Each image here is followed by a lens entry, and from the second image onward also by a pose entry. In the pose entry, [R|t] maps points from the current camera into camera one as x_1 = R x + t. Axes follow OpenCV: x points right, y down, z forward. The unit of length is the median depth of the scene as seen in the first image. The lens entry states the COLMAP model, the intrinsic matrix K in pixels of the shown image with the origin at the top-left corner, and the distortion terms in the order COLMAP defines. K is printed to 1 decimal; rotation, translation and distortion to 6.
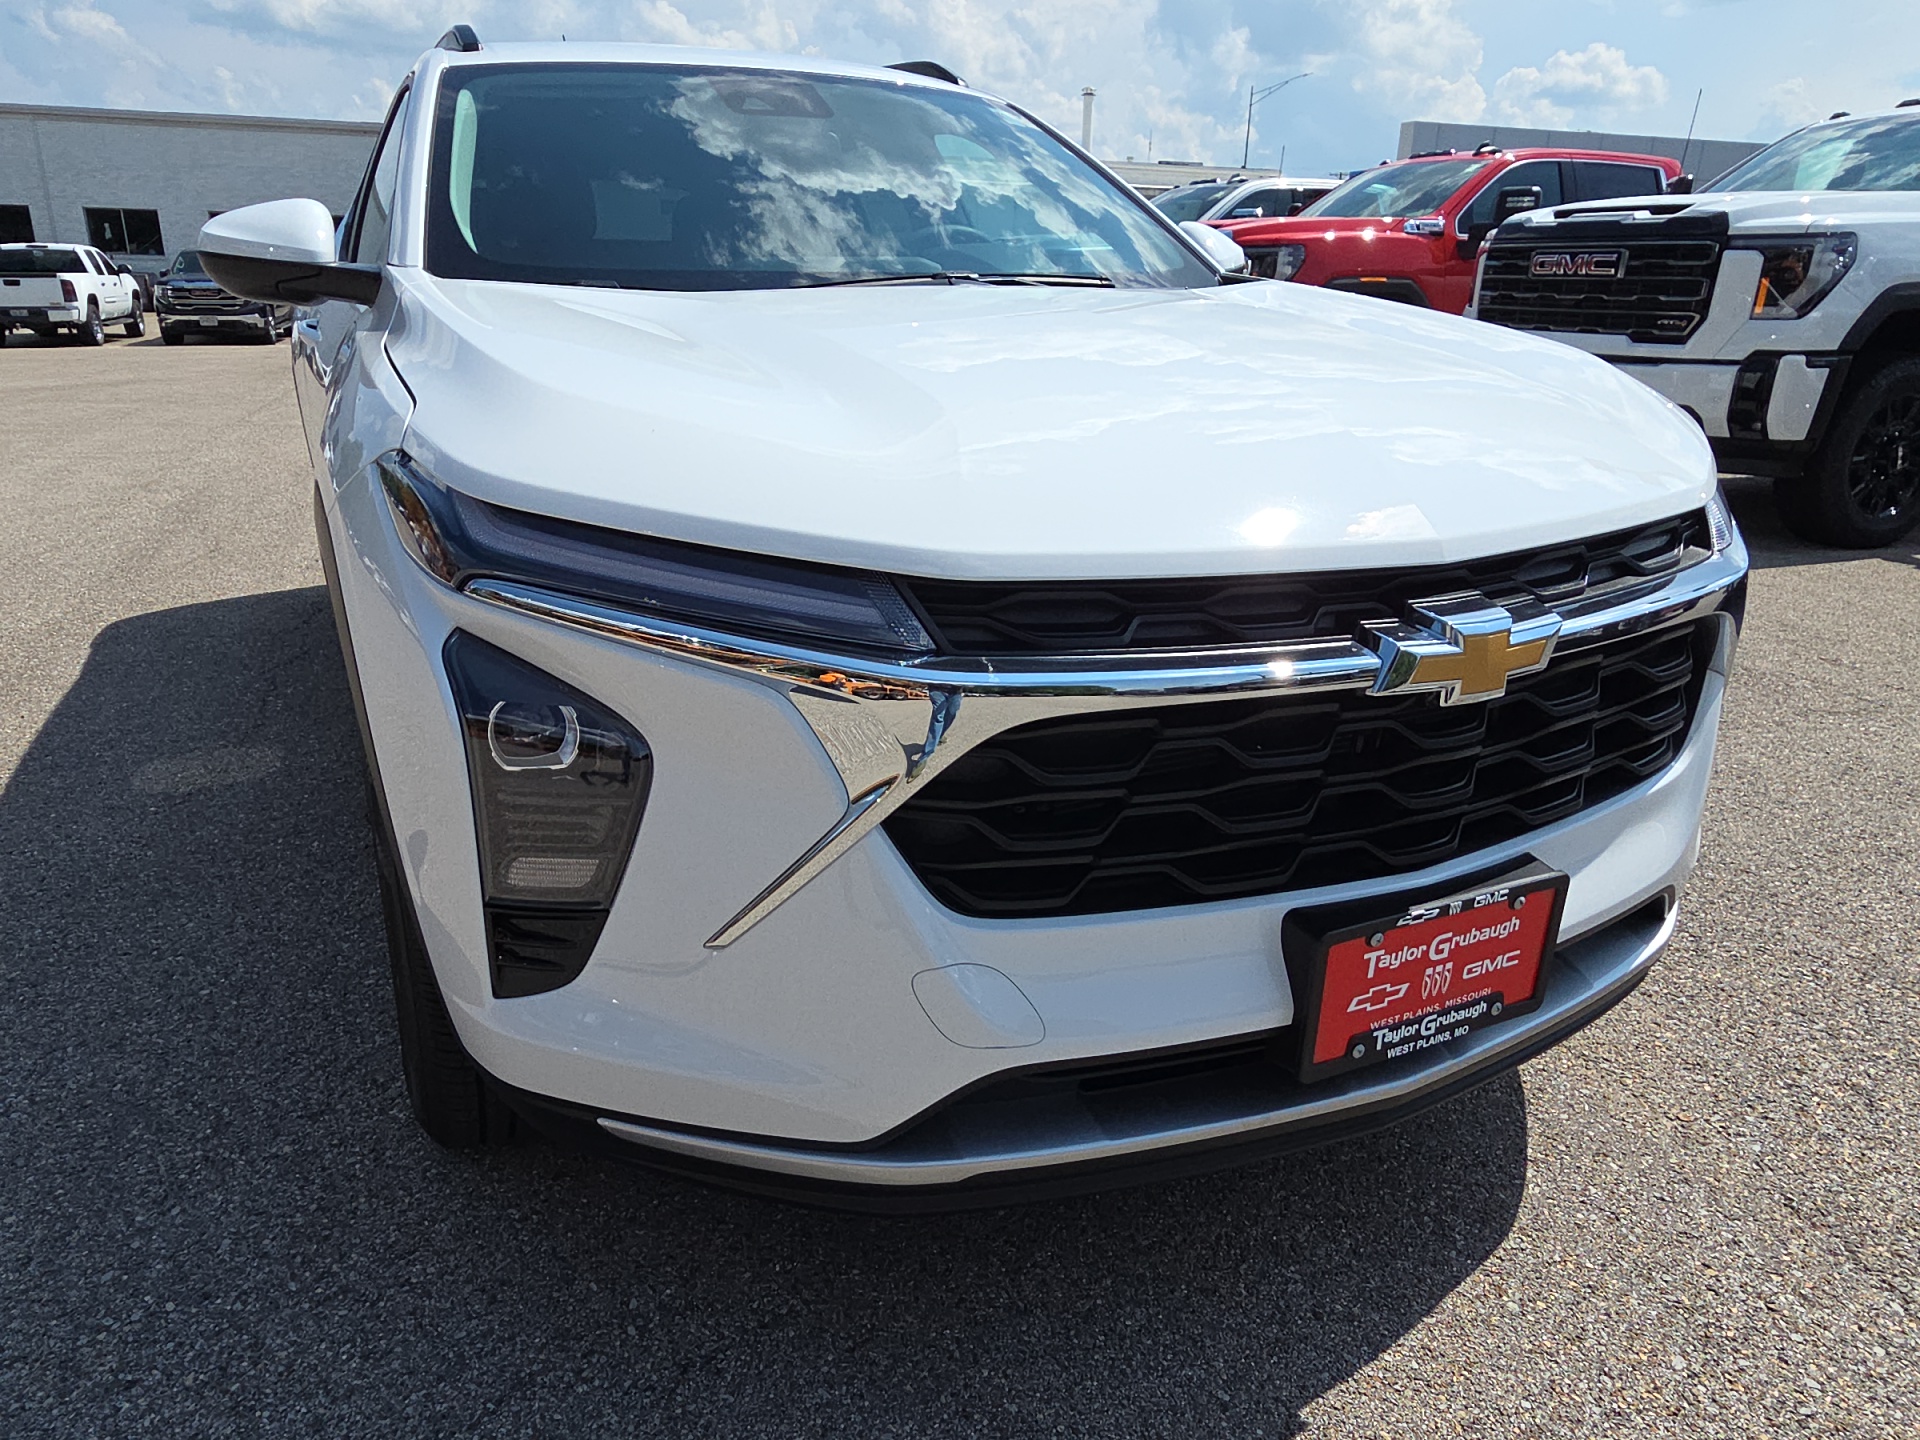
lens RADIAL K [[1329.9, 0, 960.0], [0, 1329.9, 720.0], [0, 0, 1]] dist [-0.003600, 0.004344]
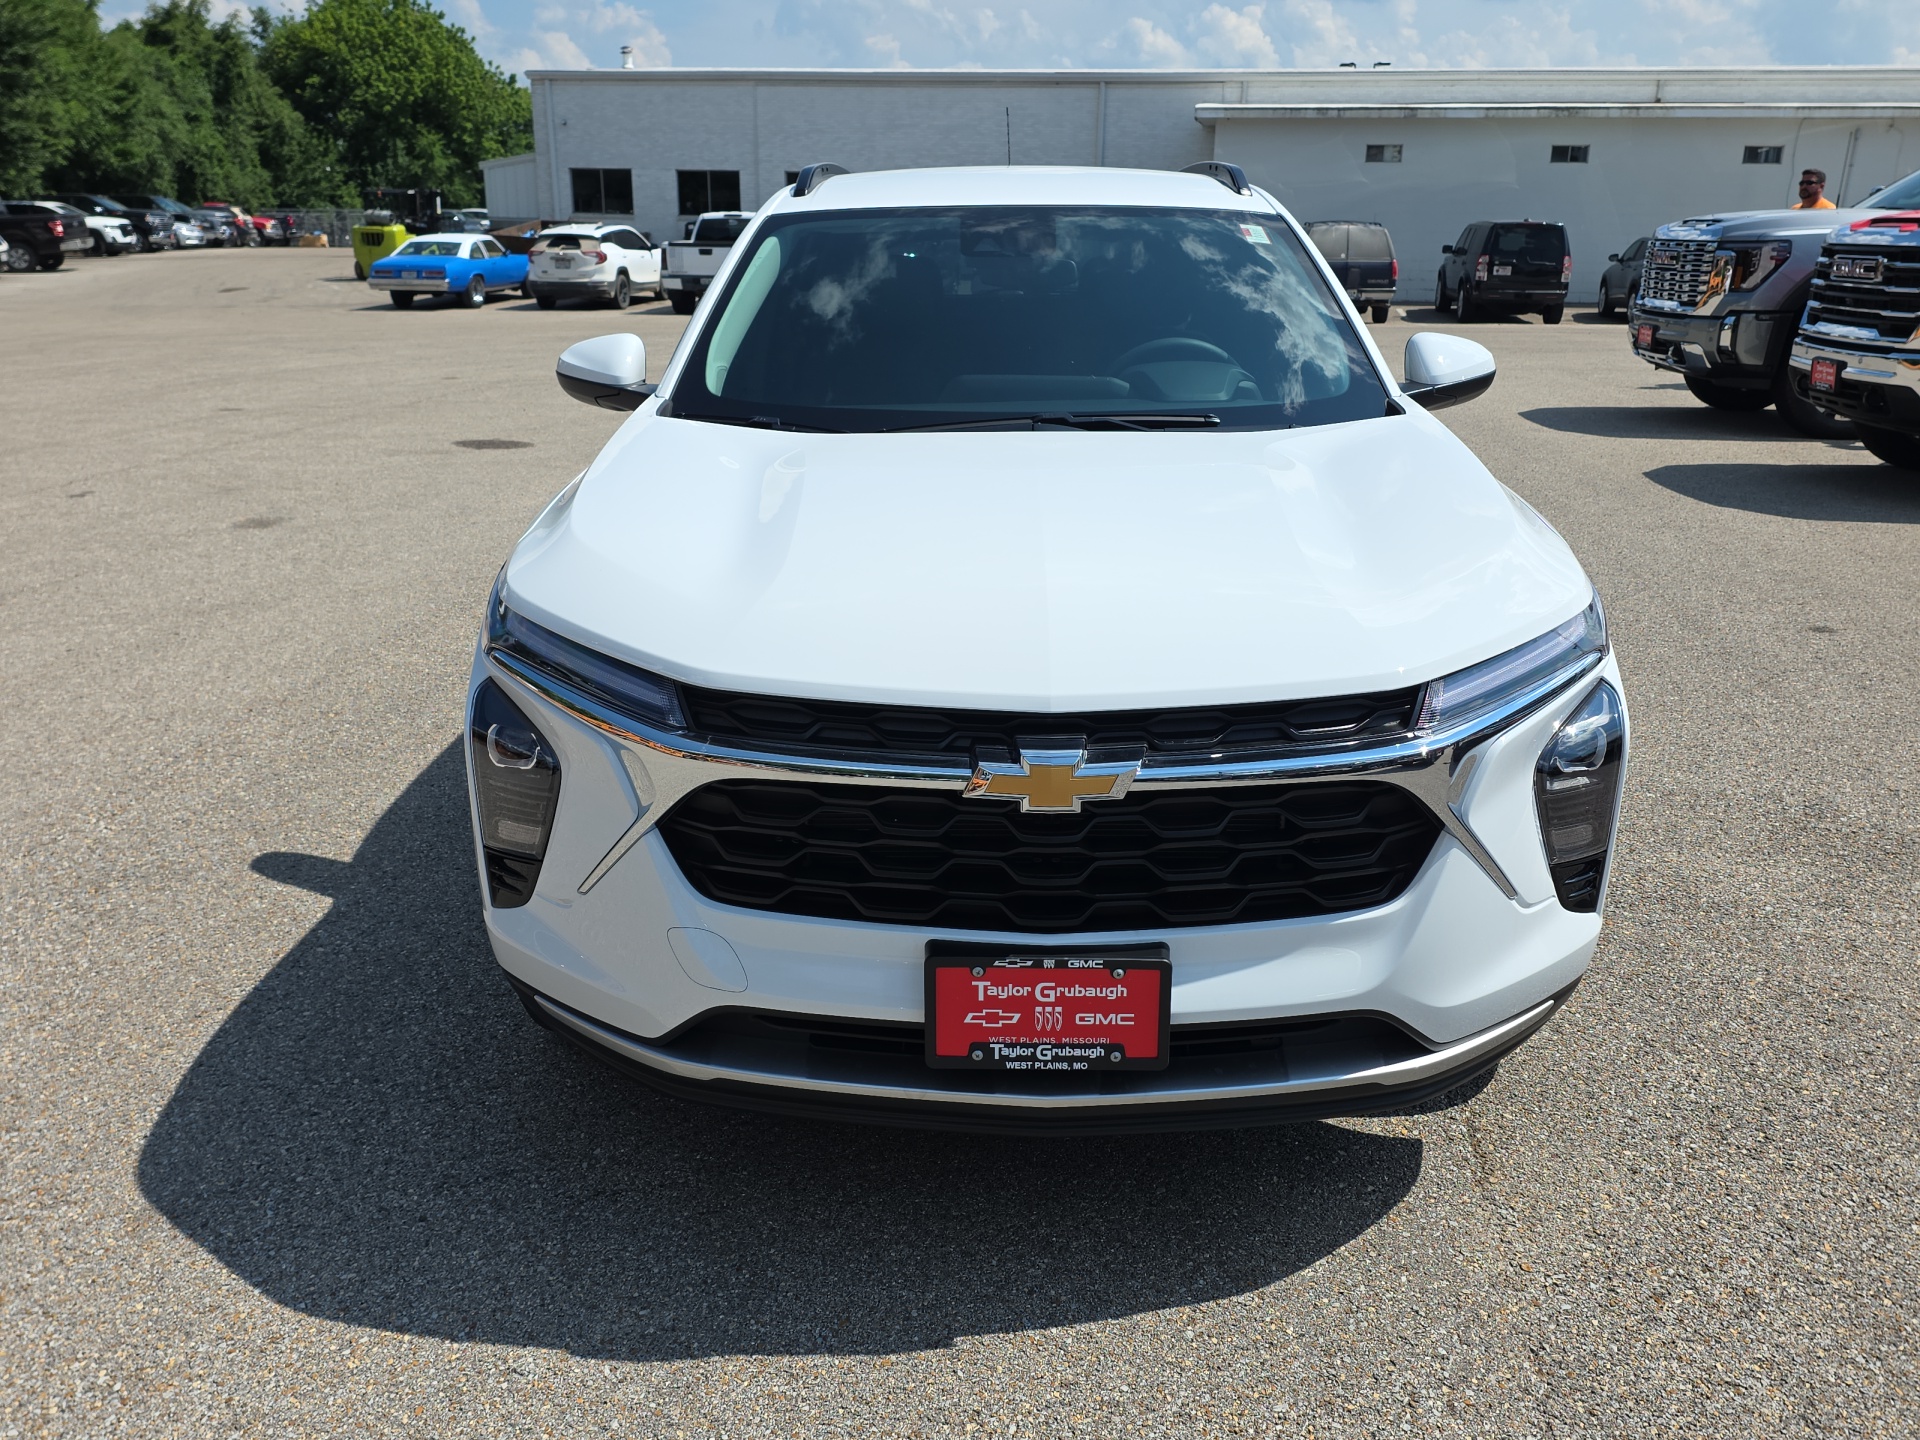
lens RADIAL K [[1655.5, 0, 958.8], [0, 1655.5, 698.1], [0, 0, 1]] dist [0.060921, -0.048109]
pose [[0.889749, 0.117514, -0.441064, 0.801932], [-0.135638, 0.990711, -0.009662, -0.077616], [0.435832, 0.068422, 0.897424, -0.457713]]
